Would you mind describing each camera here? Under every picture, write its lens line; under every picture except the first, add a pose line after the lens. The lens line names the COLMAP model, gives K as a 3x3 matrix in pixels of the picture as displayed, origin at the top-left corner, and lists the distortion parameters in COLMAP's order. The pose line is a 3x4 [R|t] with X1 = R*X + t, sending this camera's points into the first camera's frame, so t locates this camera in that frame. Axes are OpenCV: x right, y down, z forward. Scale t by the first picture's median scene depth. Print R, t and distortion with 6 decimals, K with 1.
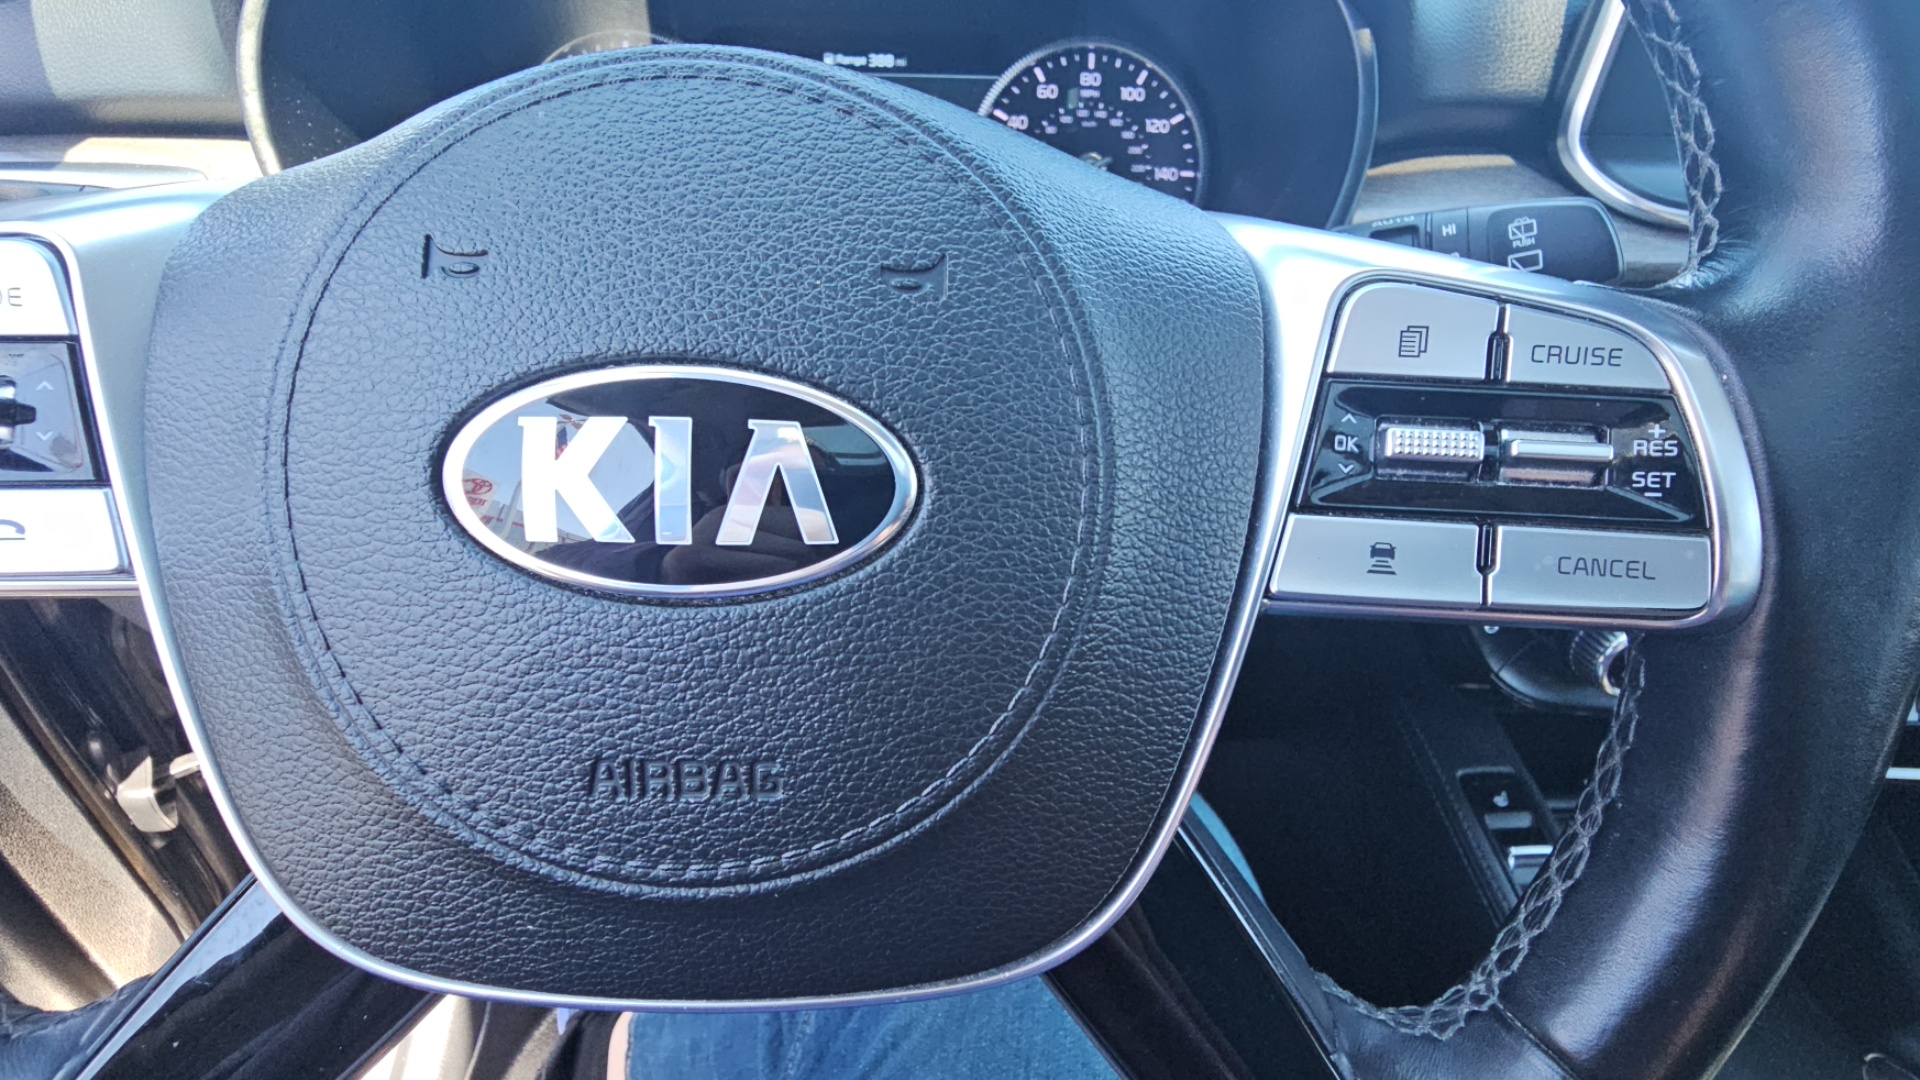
lens RADIAL K [[857.3, 0, 986.4], [0, 857.3, 539.3], [0, 0, 1]] dist [0.008957, -0.007757]
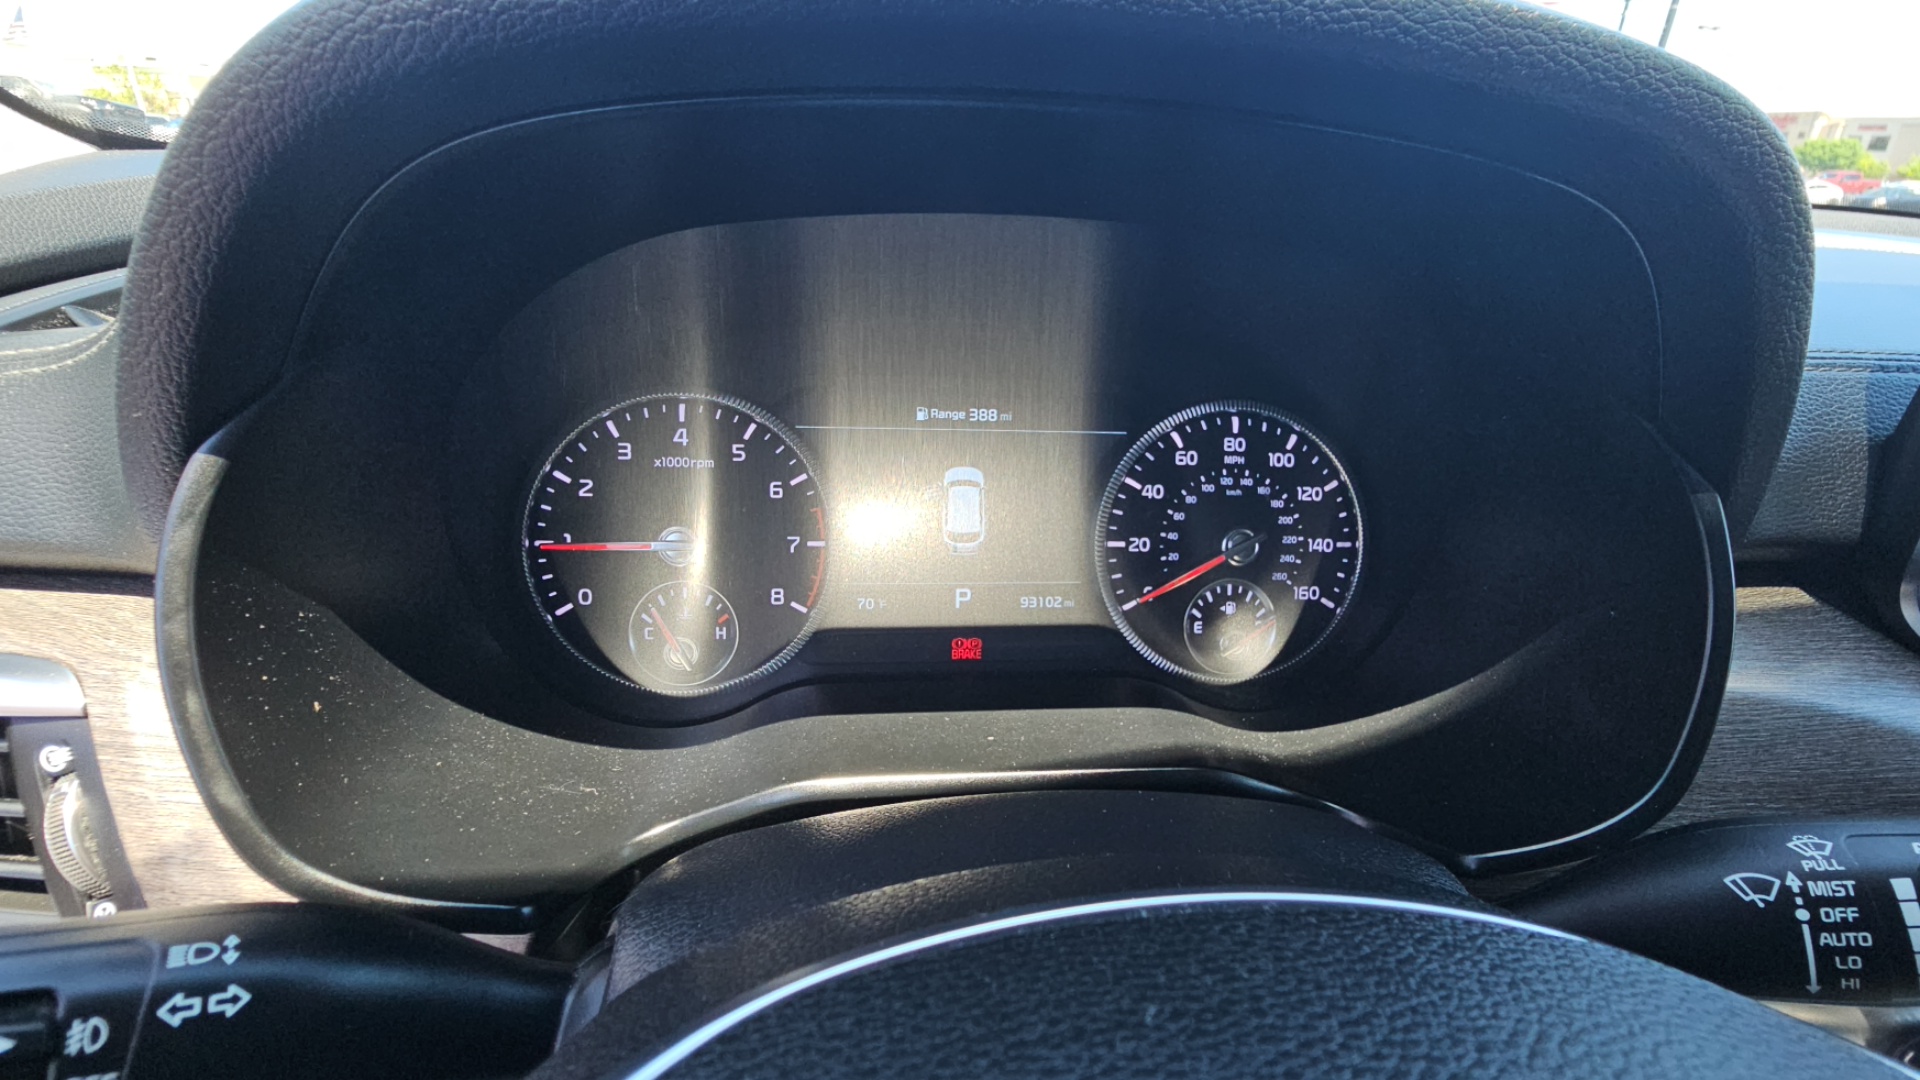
lens RADIAL K [[857.3, 0, 983.4], [0, 857.3, 545.8], [0, 0, 1]] dist [0.008957, -0.007757]
pose [[0.995325, -0.010016, 0.096060, -0.226559], [0.026977, 0.983851, -0.176947, -0.312165], [-0.092736, 0.178711, 0.979521, 0.217562]]
